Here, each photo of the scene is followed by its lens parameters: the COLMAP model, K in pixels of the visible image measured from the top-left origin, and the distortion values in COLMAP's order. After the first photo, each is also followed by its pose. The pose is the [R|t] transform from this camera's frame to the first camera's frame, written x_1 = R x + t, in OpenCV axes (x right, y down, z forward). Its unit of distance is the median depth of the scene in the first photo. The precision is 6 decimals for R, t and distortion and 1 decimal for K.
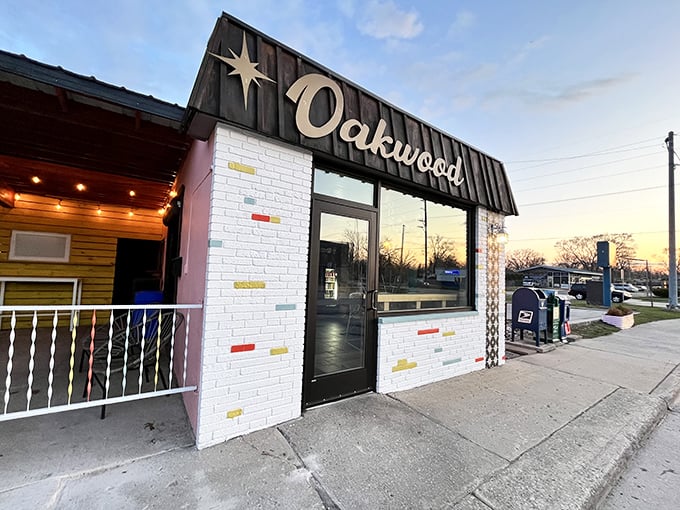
lens RADIAL K [[273.1, 0, 340.0], [0, 273.1, 255.0], [0, 0, 1]] dist [-0.000057, 0.000061]
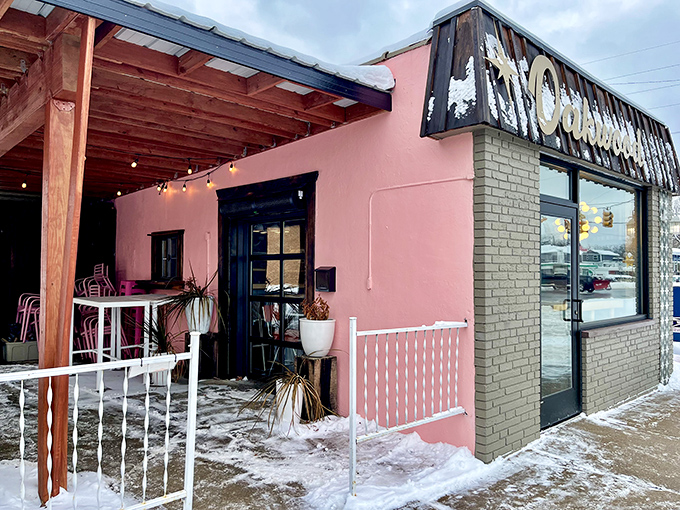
lens RADIAL K [[523.0, 0, 340.0], [0, 523.0, 255.0], [0, 0, 1]] dist [-0.012005, -0.010843]
pose [[0.988069, -0.028722, 0.151310, -0.802516], [0.021341, 0.998512, 0.050178, -0.103582], [-0.152526, -0.046351, 0.987212, -0.463386]]
